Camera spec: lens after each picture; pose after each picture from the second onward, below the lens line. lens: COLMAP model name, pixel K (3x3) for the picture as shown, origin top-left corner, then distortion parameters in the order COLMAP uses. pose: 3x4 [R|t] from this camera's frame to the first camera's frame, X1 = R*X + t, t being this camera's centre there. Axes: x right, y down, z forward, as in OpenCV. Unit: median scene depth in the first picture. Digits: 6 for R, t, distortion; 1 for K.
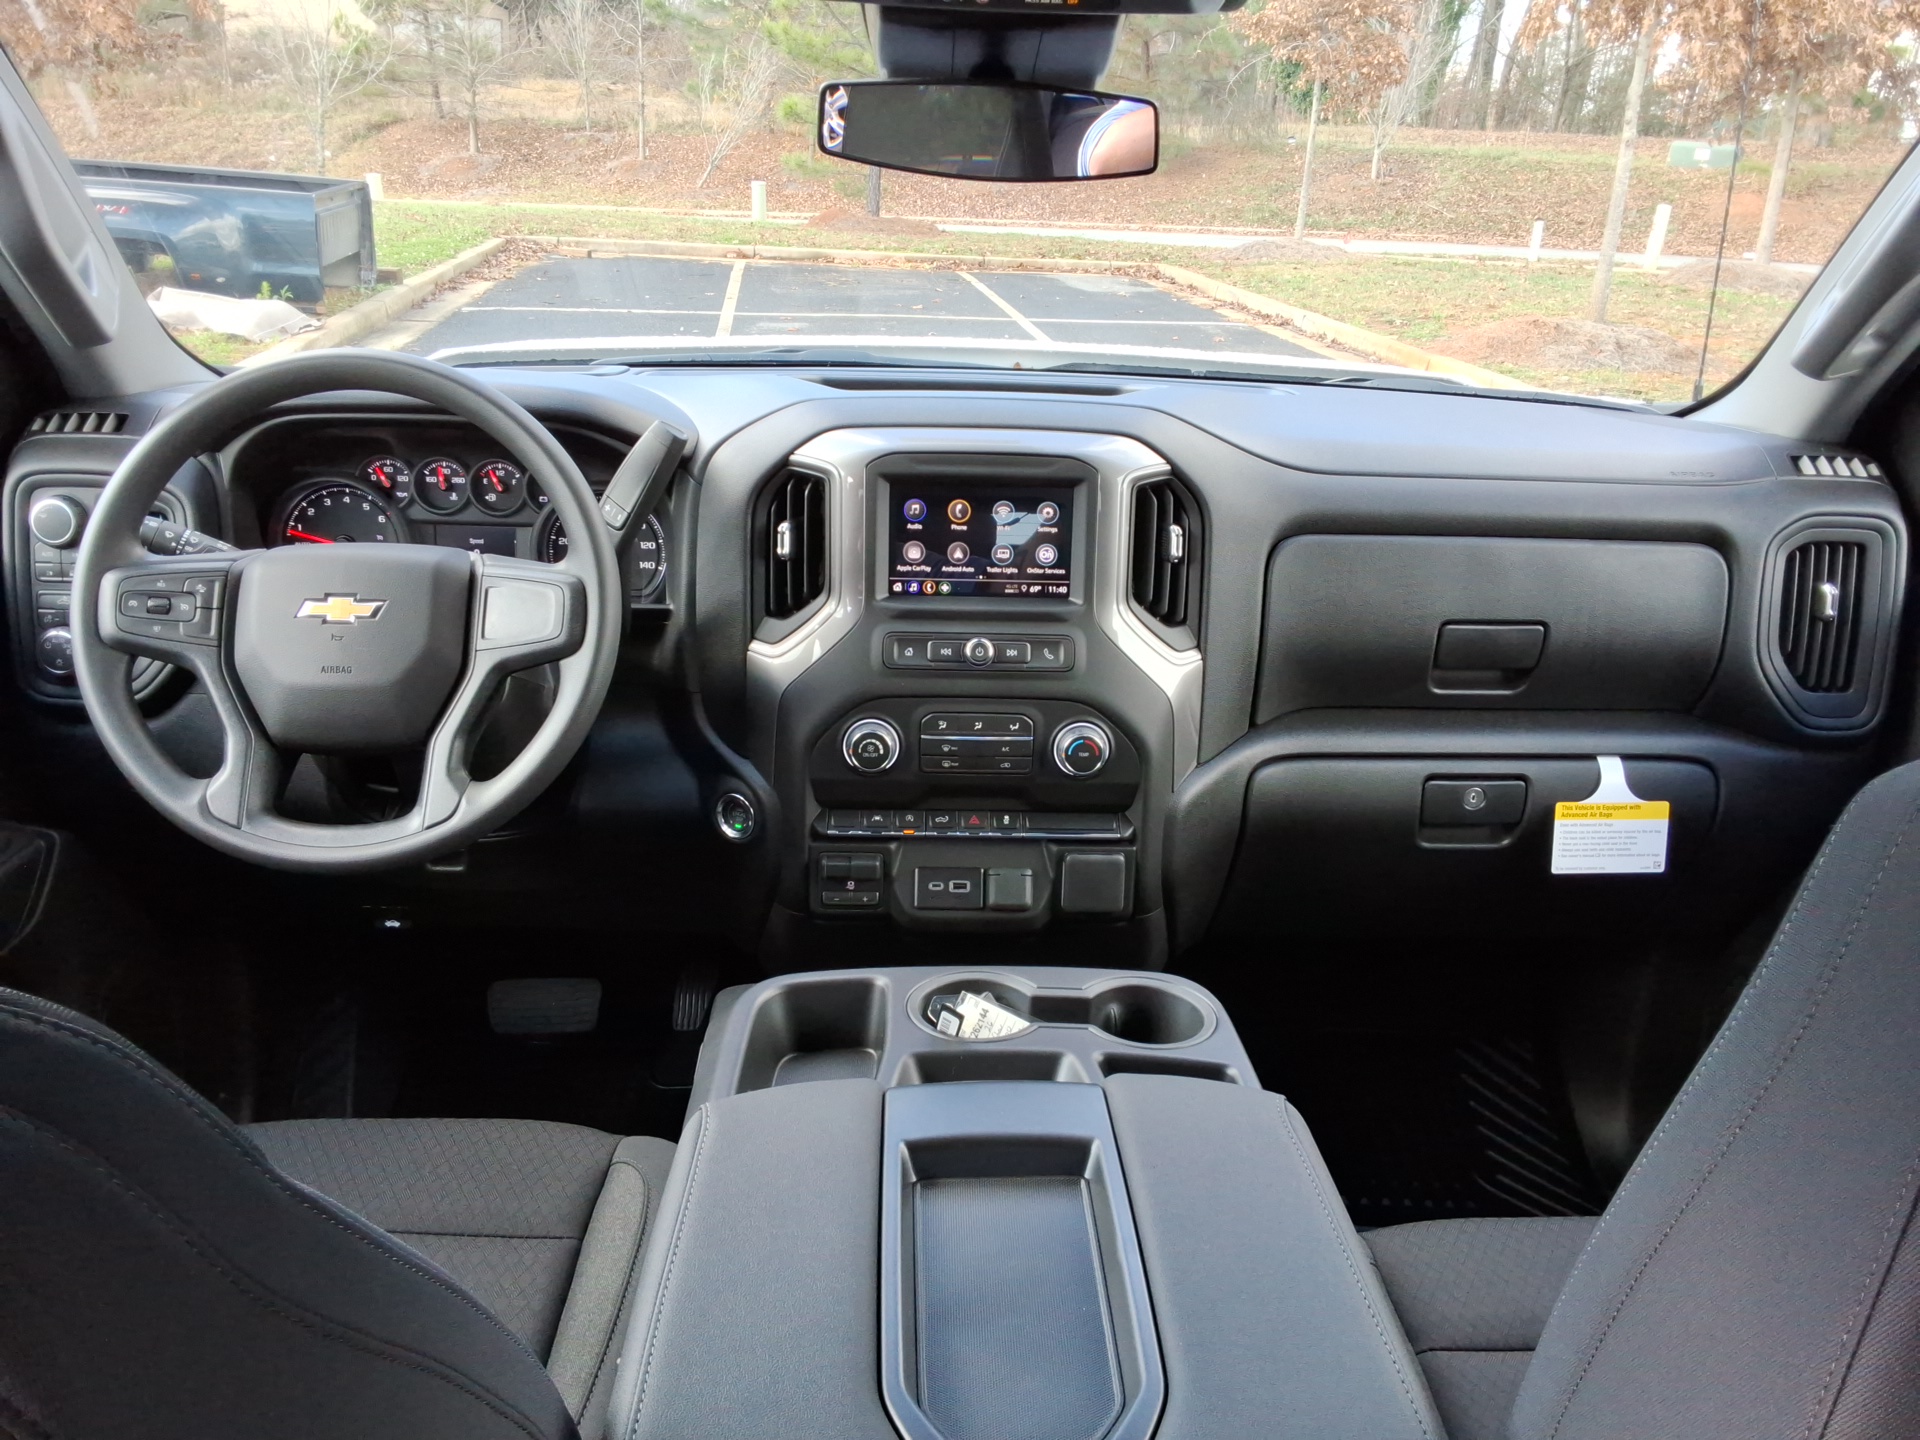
lens RADIAL K [[1542.9, 0, 982.6], [0, 1542.9, 706.3], [0, 0, 1]] dist [0.107733, -0.158617]
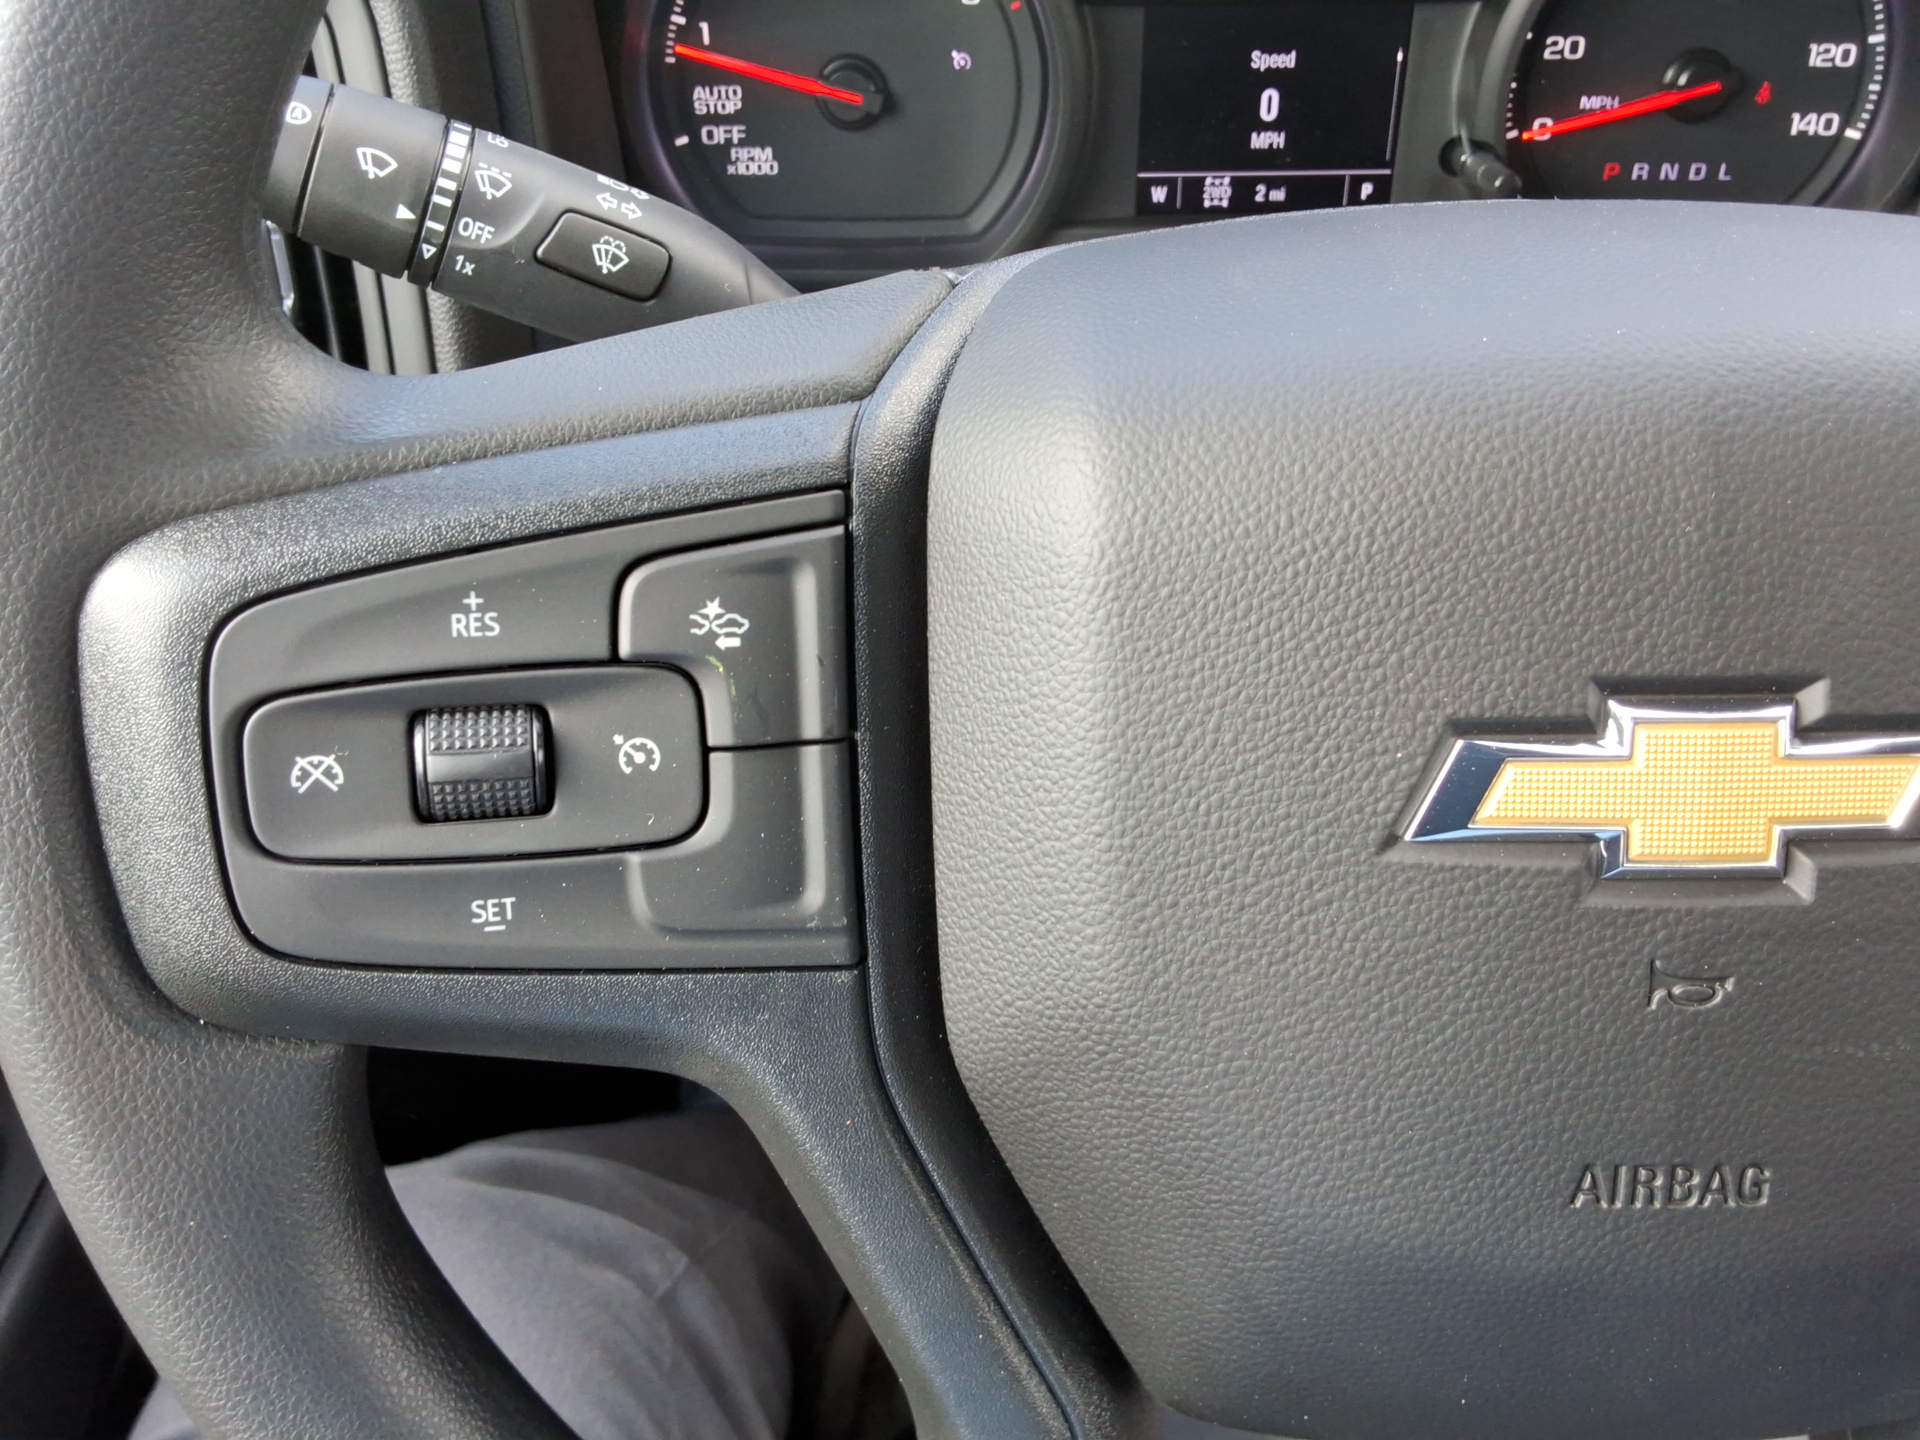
lens RADIAL K [[1542.9, 0, 959.8], [0, 1542.9, 696.9], [0, 0, 1]] dist [0.107733, -0.158617]
pose [[0.997969, -0.005995, -0.063425, -0.390995], [0.027187, 0.940437, 0.338880, -0.100818], [0.057616, -0.339916, 0.938689, 0.719349]]
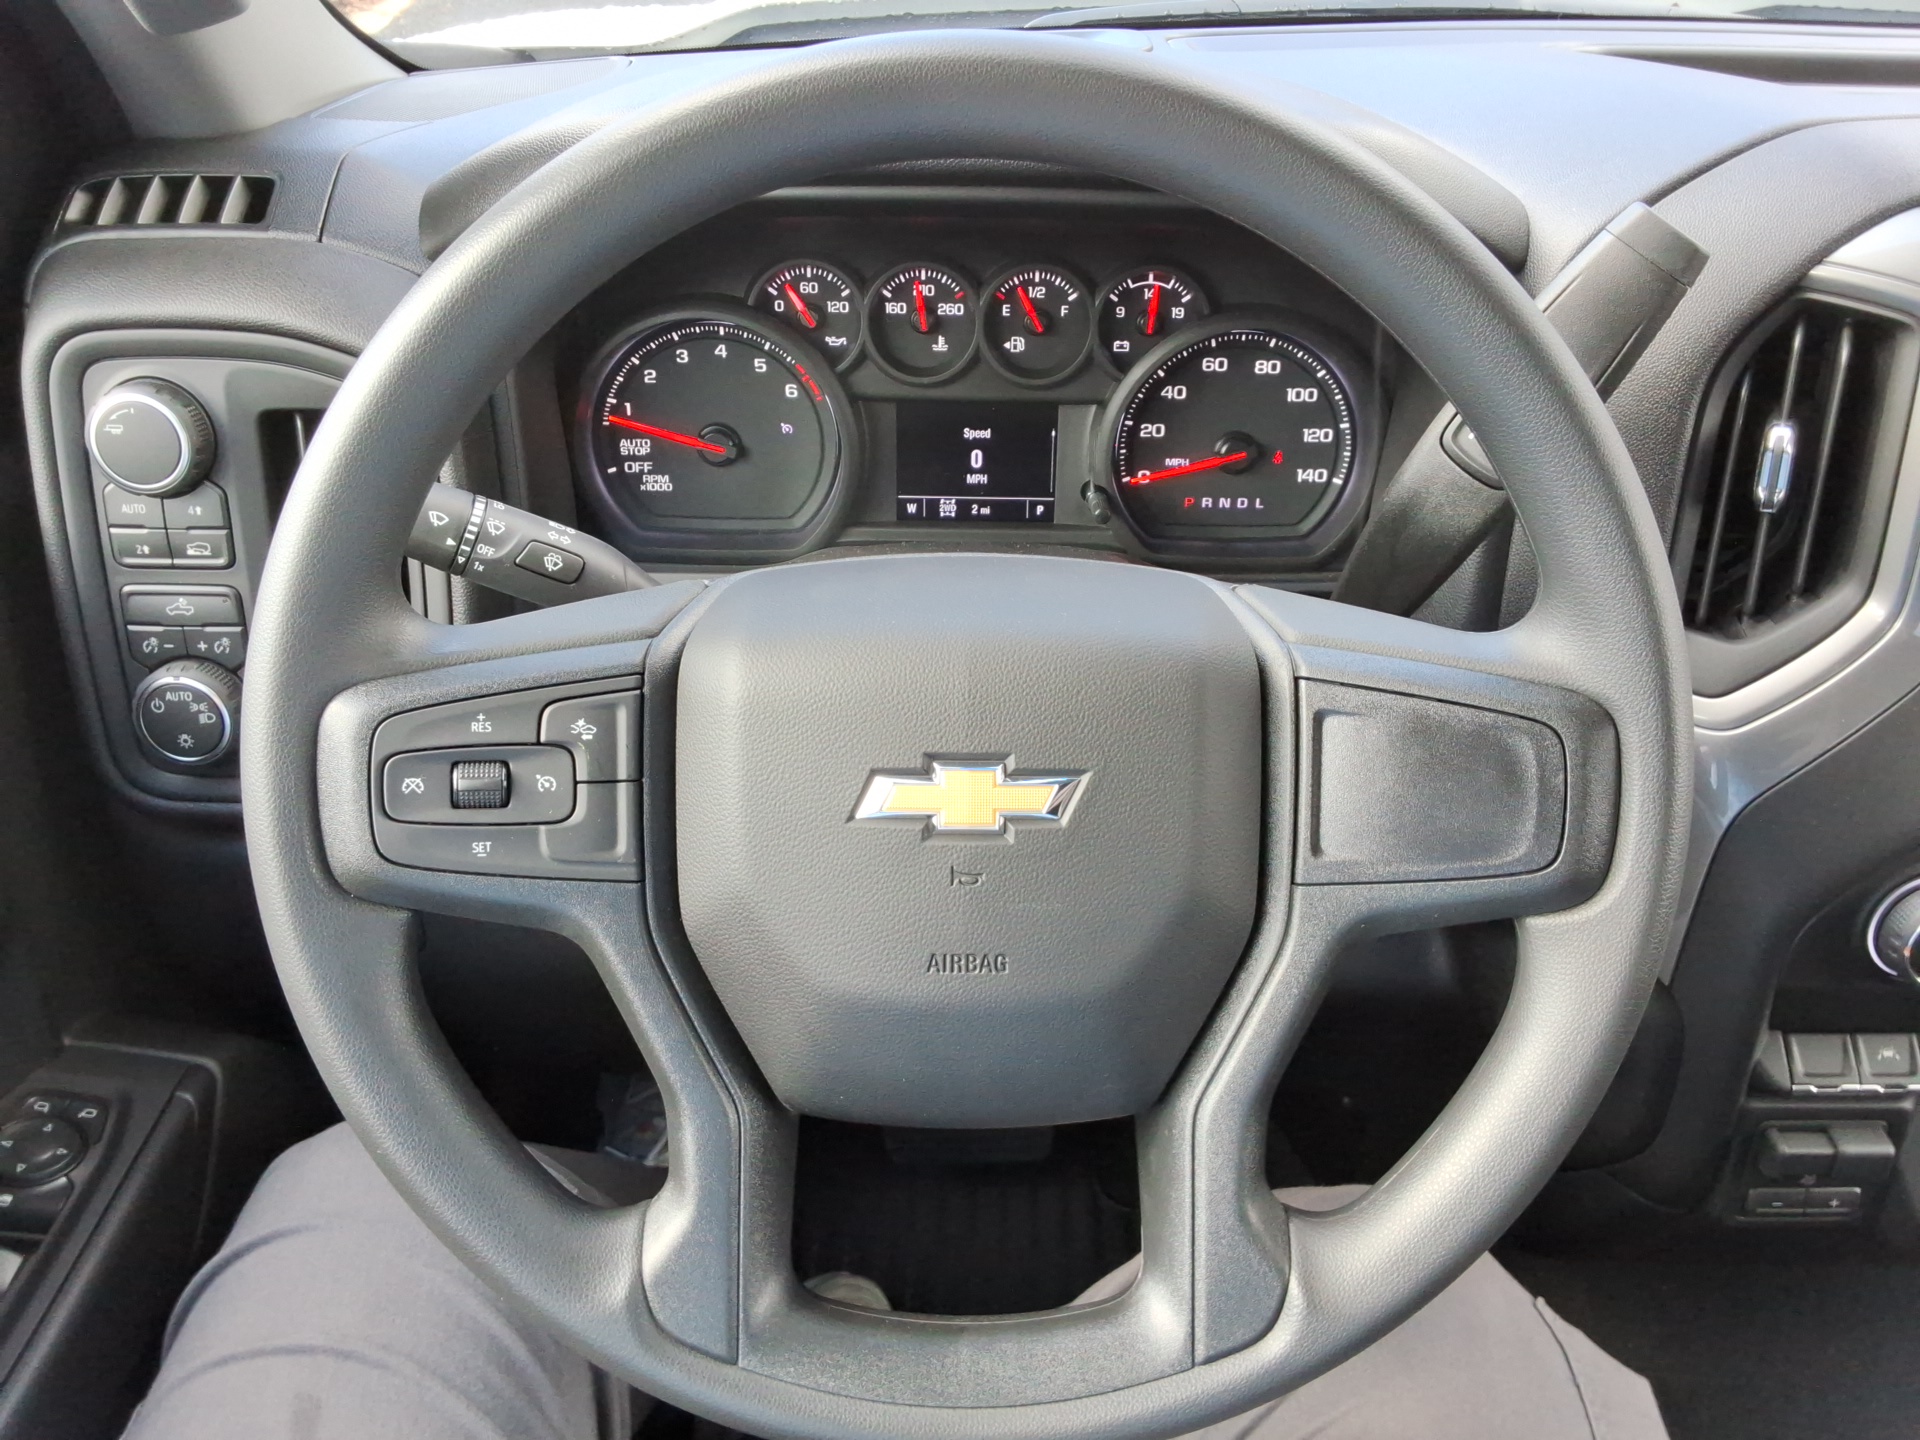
lens RADIAL K [[1542.9, 0, 975.8], [0, 1542.9, 702.0], [0, 0, 1]] dist [0.107733, -0.158617]
pose [[0.999511, 0.001870, -0.031216, -0.330657], [0.004718, 0.977771, 0.209622, -0.133672], [0.030914, -0.209666, 0.977284, 0.540290]]
